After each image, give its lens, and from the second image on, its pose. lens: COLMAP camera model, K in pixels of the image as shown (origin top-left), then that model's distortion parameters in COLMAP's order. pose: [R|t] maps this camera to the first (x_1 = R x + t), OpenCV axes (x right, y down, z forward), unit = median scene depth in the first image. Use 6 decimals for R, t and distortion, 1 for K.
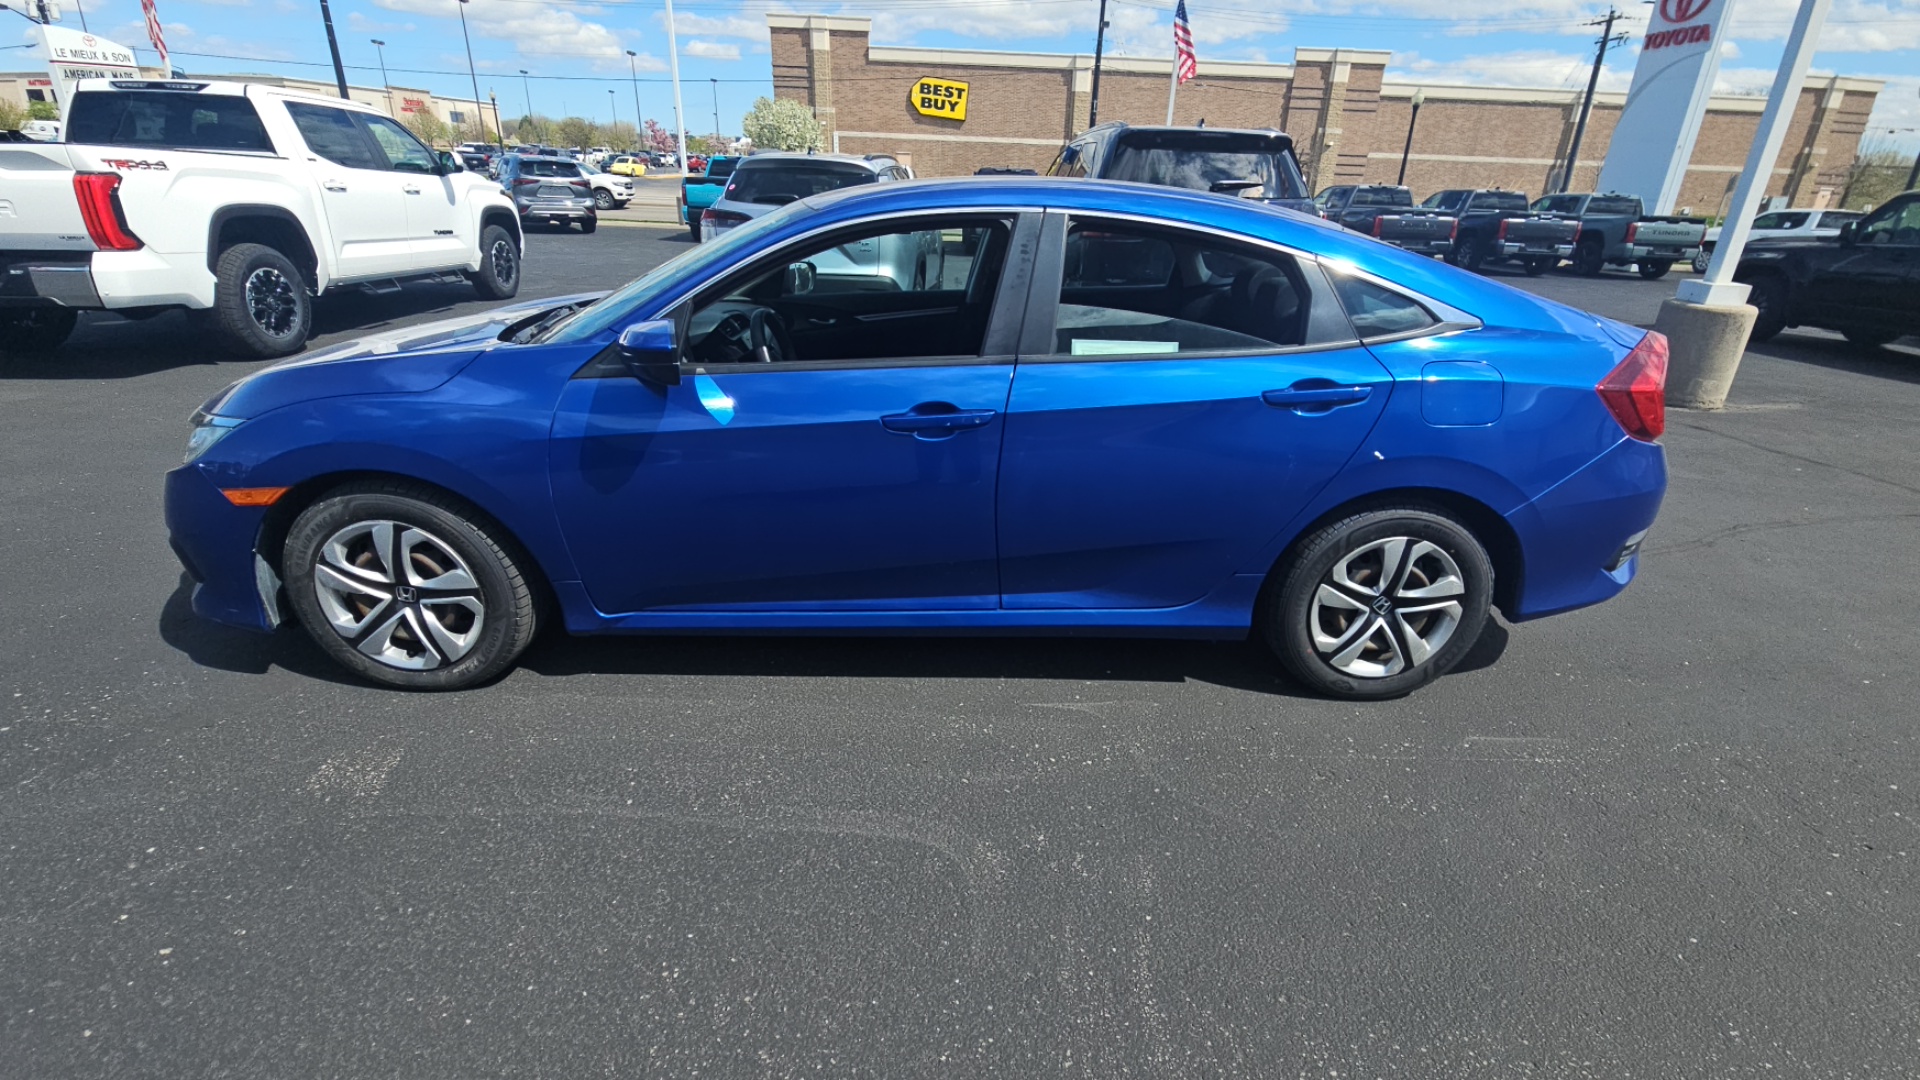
lens RADIAL K [[860.9, 0, 979.1], [0, 860.9, 546.0], [0, 0, 1]] dist [0.007705, -0.006099]
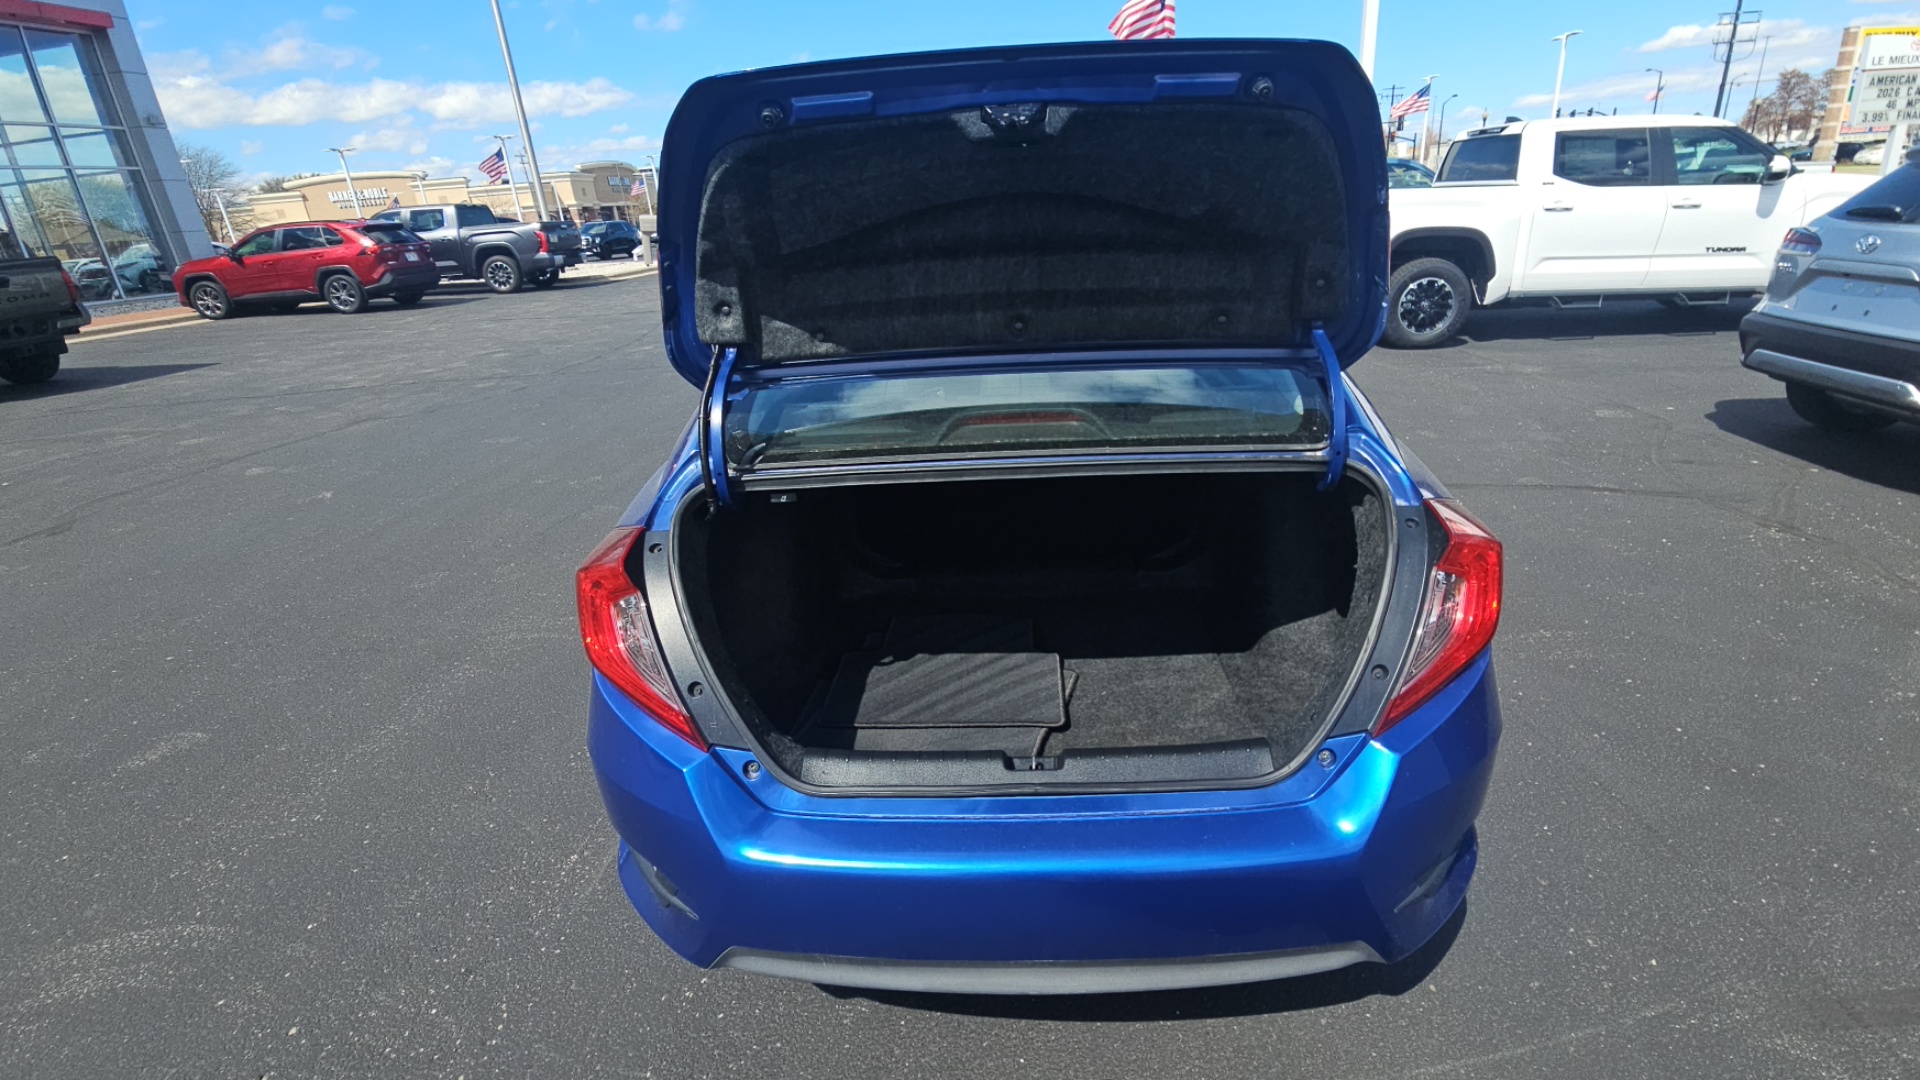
lens RADIAL K [[860.9, 0, 979.1], [0, 860.9, 546.0], [0, 0, 1]] dist [0.007705, -0.006099]
pose [[-0.086411, 0.341389, -0.935942, 0.503238], [-0.339642, 0.873081, 0.349818, -0.193324], [0.936577, 0.348113, 0.040506, 0.462058]]
